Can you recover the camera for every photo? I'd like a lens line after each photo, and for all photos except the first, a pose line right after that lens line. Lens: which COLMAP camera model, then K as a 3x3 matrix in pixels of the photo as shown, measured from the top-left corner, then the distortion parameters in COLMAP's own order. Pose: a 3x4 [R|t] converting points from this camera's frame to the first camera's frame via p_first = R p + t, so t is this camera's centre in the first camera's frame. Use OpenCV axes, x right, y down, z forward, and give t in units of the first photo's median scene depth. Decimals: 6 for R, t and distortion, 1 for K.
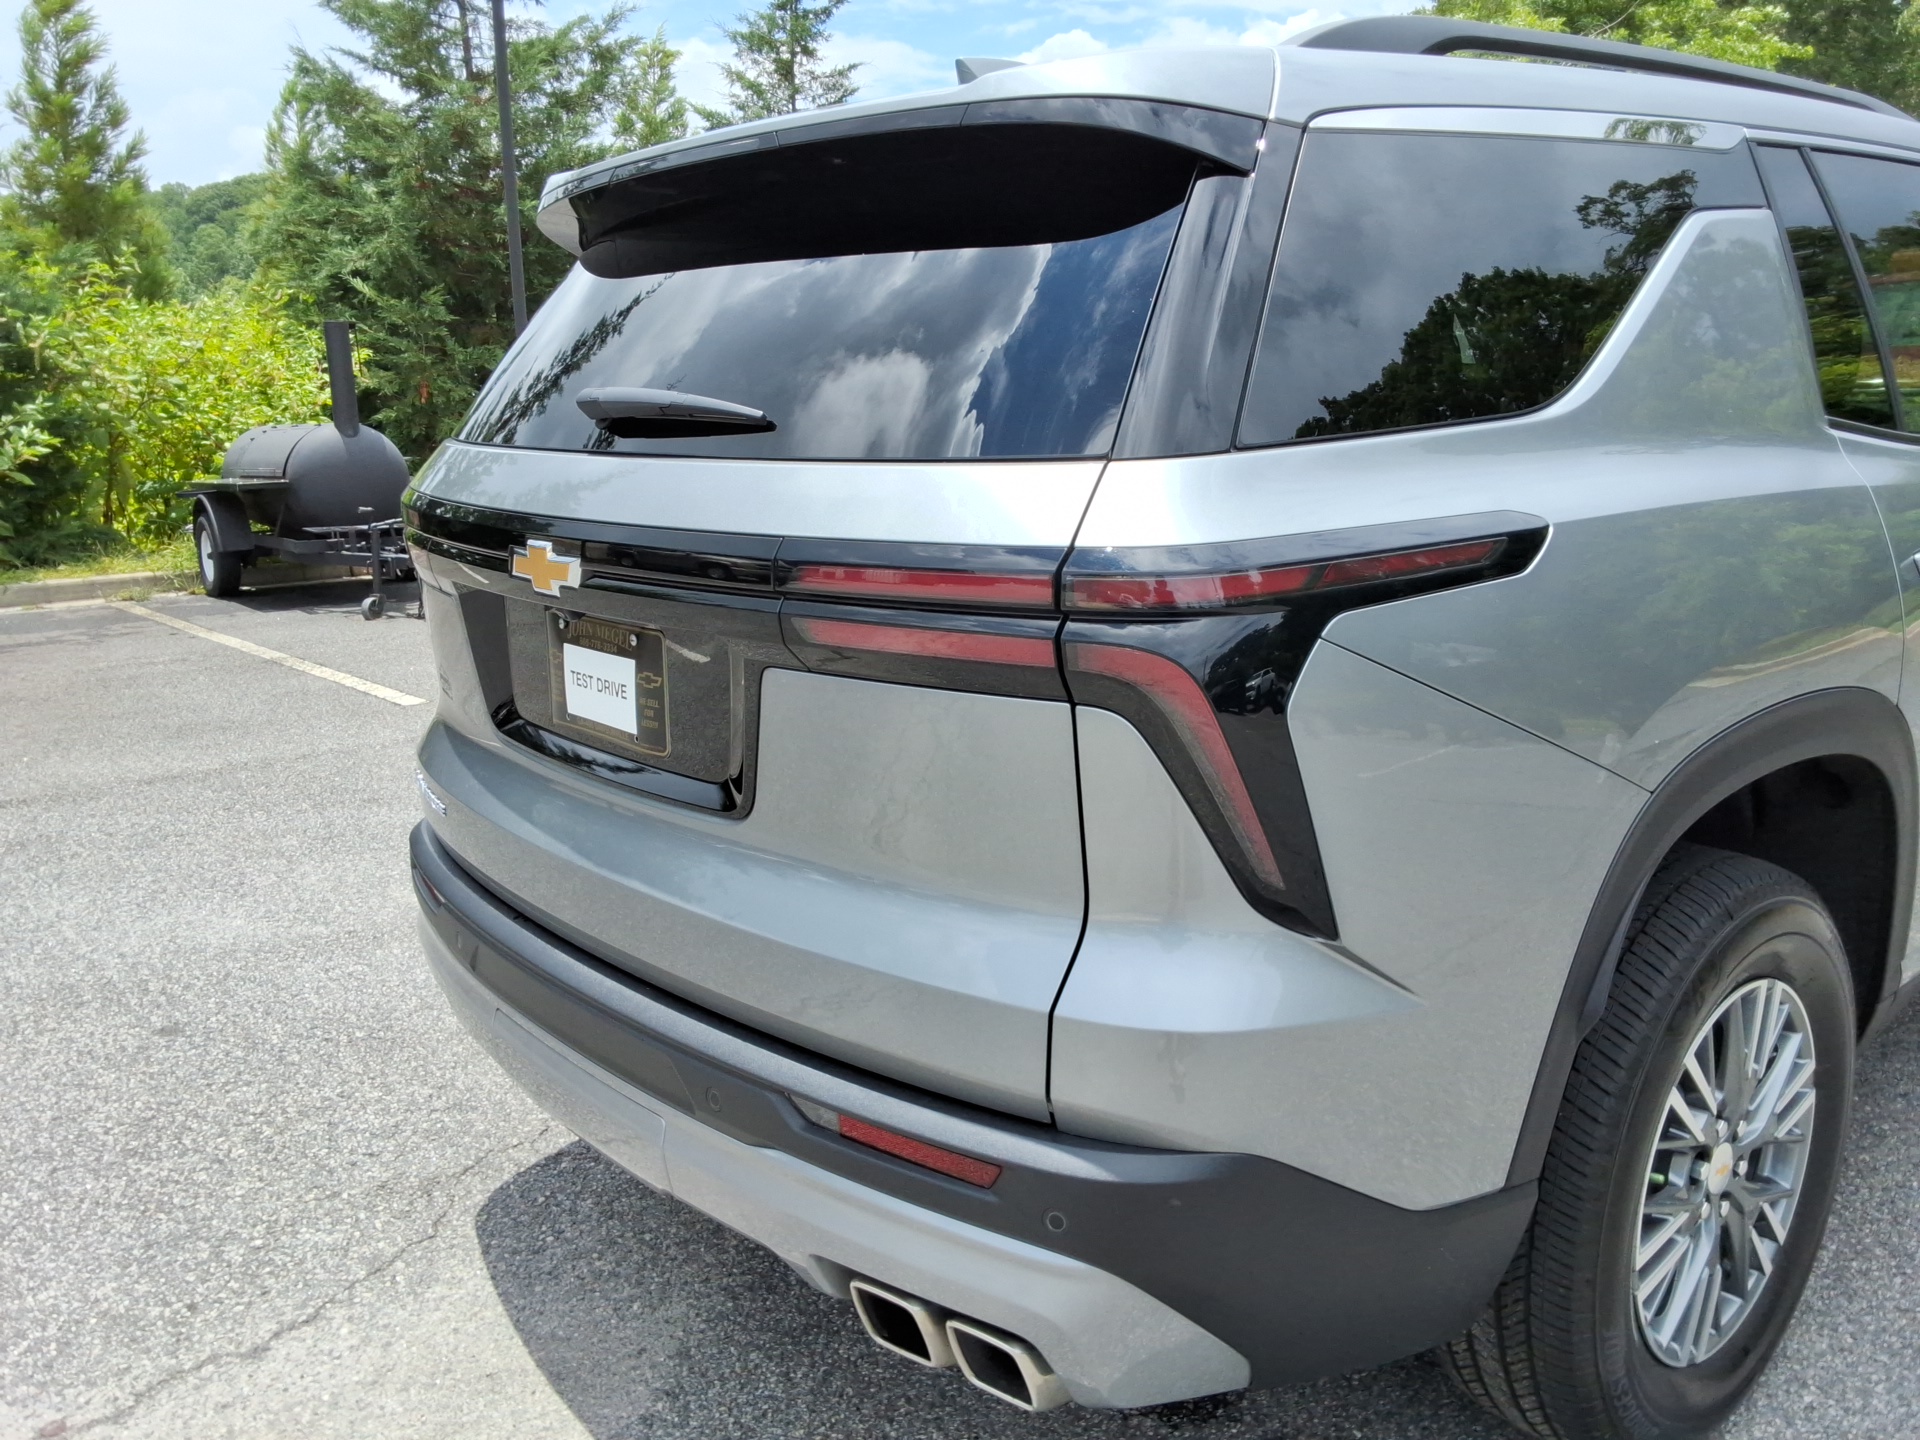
lens RADIAL K [[1549.7, 0, 979.4], [0, 1549.7, 710.6], [0, 0, 1]] dist [0.160109, -0.273893]
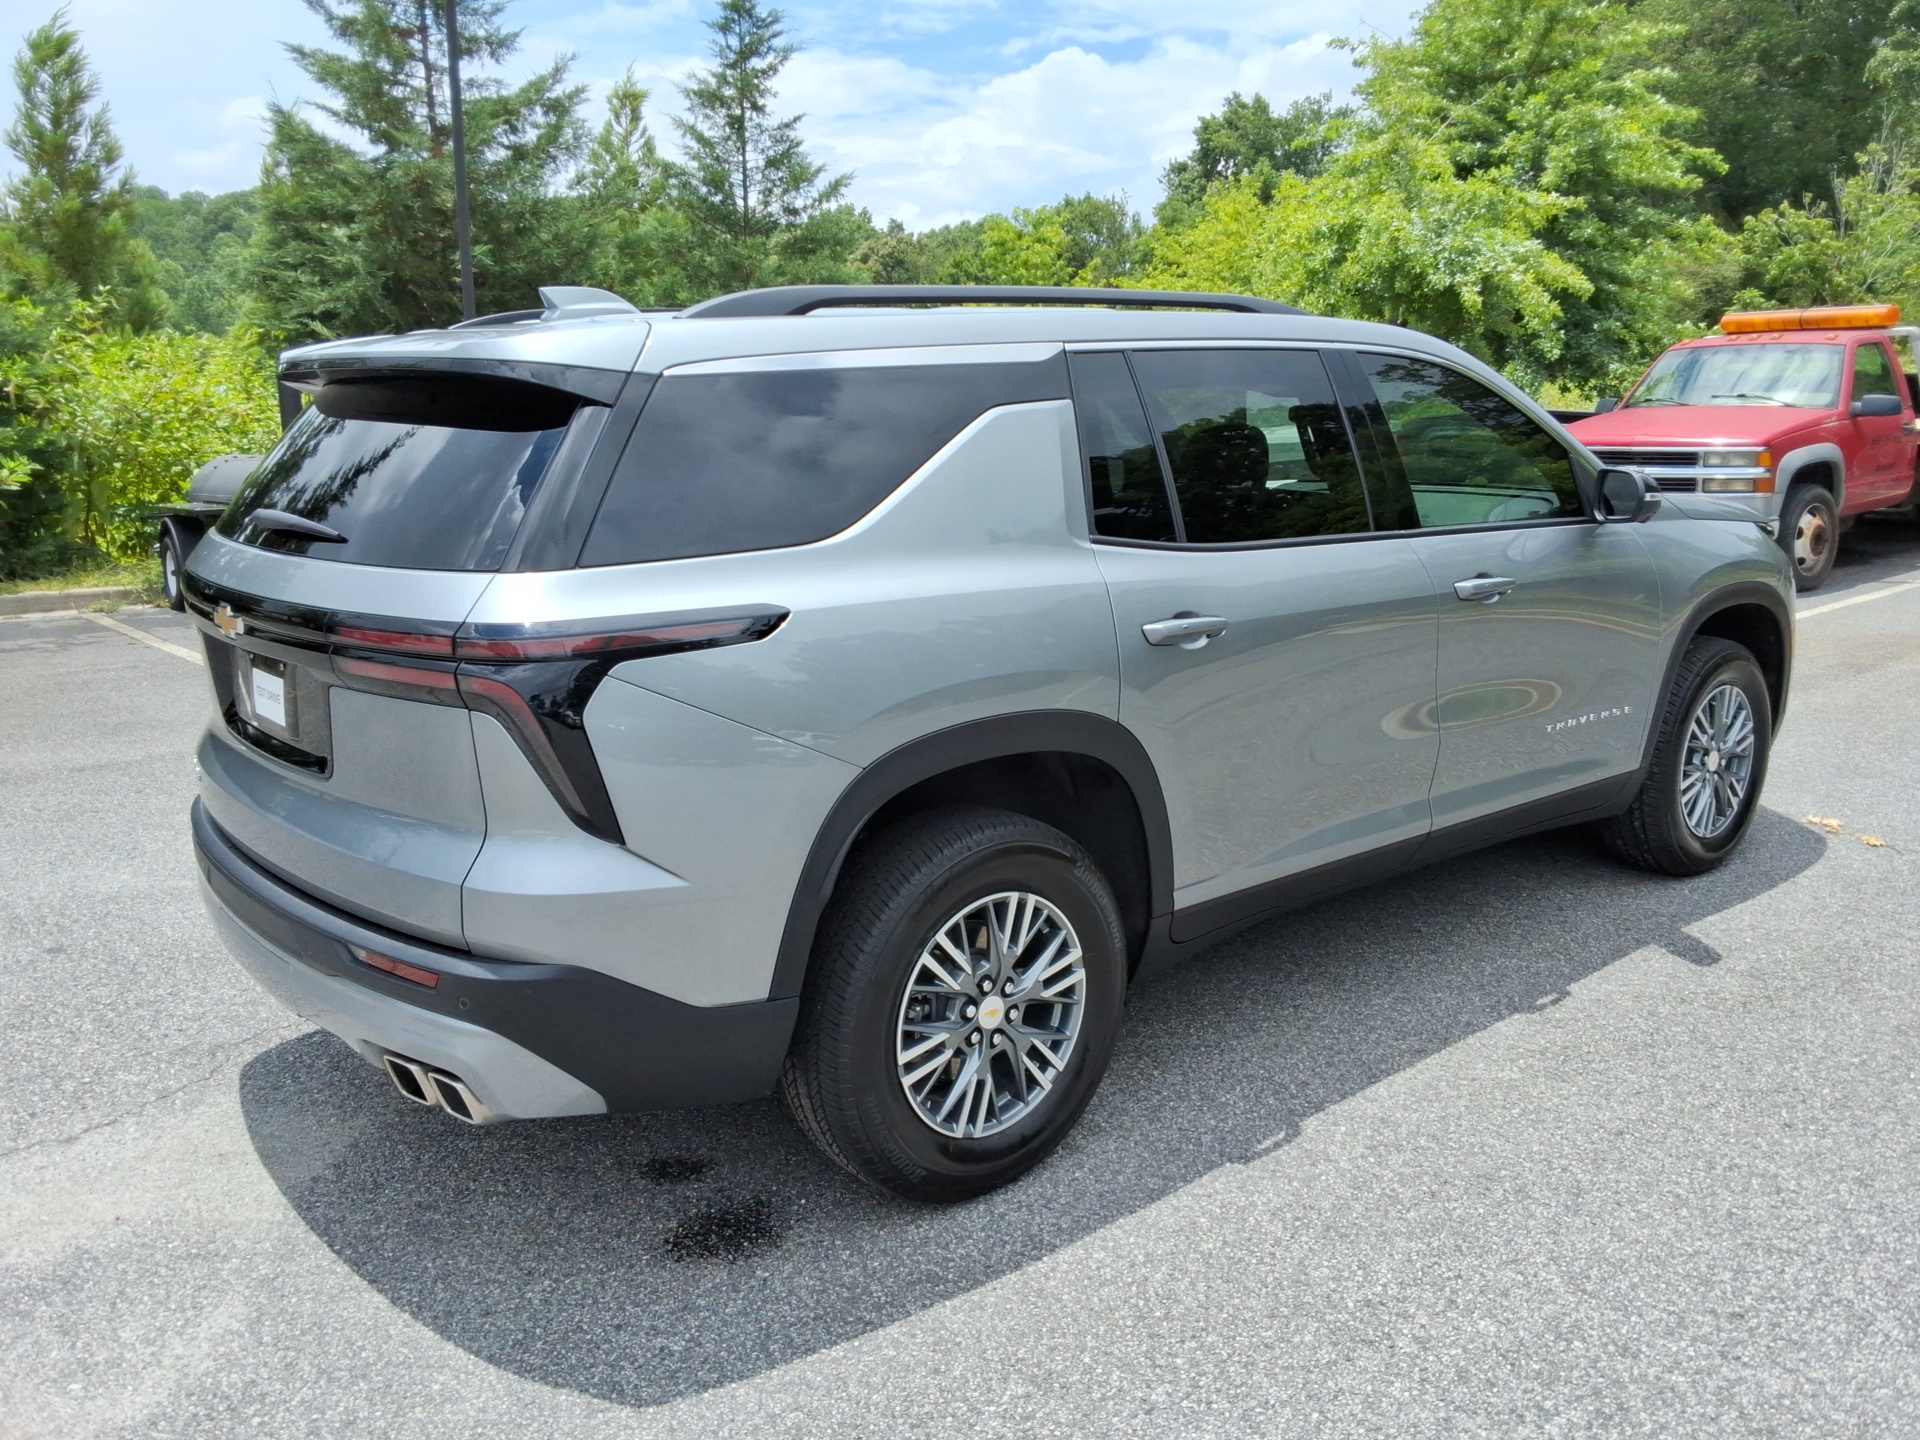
lens RADIAL K [[1545.7, 0, 970.5], [0, 1545.7, 710.8], [0, 0, 1]] dist [0.135472, -0.215379]
pose [[0.999860, 0.015239, -0.006974, 0.100294], [-0.015304, 0.999840, -0.009288, 0.000695], [0.006831, 0.009393, 0.999933, -0.122050]]
